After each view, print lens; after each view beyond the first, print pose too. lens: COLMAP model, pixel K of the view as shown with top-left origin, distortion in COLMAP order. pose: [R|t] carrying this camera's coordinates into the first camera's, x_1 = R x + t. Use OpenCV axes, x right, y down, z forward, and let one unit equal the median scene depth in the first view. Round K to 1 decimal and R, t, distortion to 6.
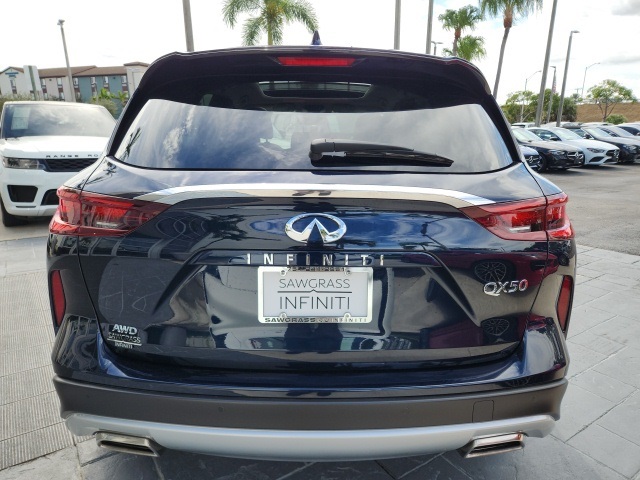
lens RADIAL K [[425.9, 0, 319.3], [0, 425.9, 250.4], [0, 0, 1]] dist [0.067117, -0.055182]
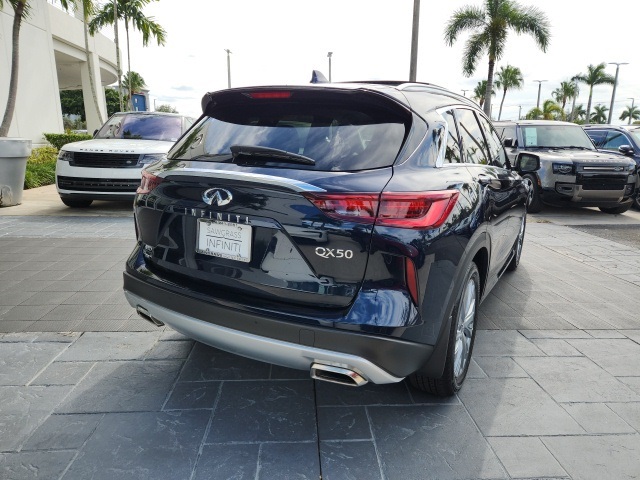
lens RADIAL K [[425.9, 0, 332.2], [0, 425.9, 241.2], [0, 0, 1]] dist [0.067117, -0.055182]
pose [[0.869853, 0.126100, -0.476922, 0.064374], [-0.148986, 0.988786, -0.010296, 0.003697], [0.470275, 0.080010, 0.878885, -0.012859]]
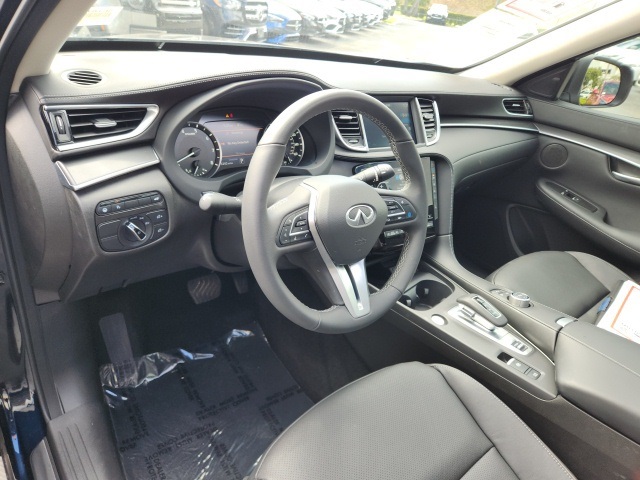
lens RADIAL K [[425.9, 0, 316.5], [0, 425.9, 238.6], [0, 0, 1]] dist [0.067117, -0.055182]
pose [[0.768590, -0.212780, 0.603319, -0.045282], [0.023523, 0.951829, 0.305727, -0.043104], [-0.639309, -0.220787, 0.736571, 0.159615]]
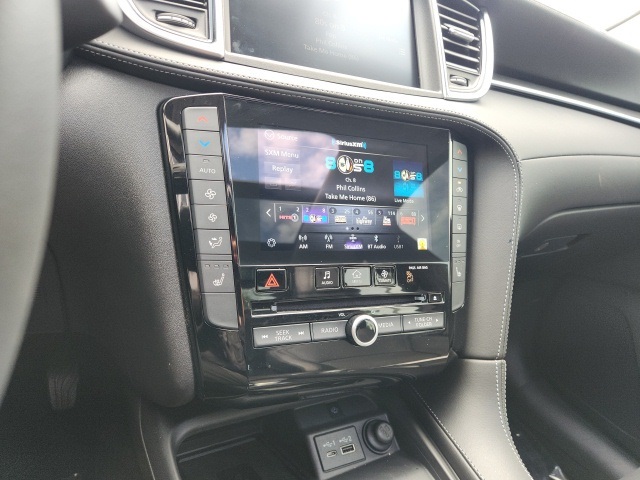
lens RADIAL K [[425.9, 0, 326.1], [0, 425.9, 239.9], [0, 0, 1]] dist [0.067117, -0.055182]
pose [[0.869670, -0.023837, 0.493057, -0.014097], [-0.060026, 0.986315, 0.153559, -0.033874], [-0.489970, -0.163142, 0.856338, 0.177979]]
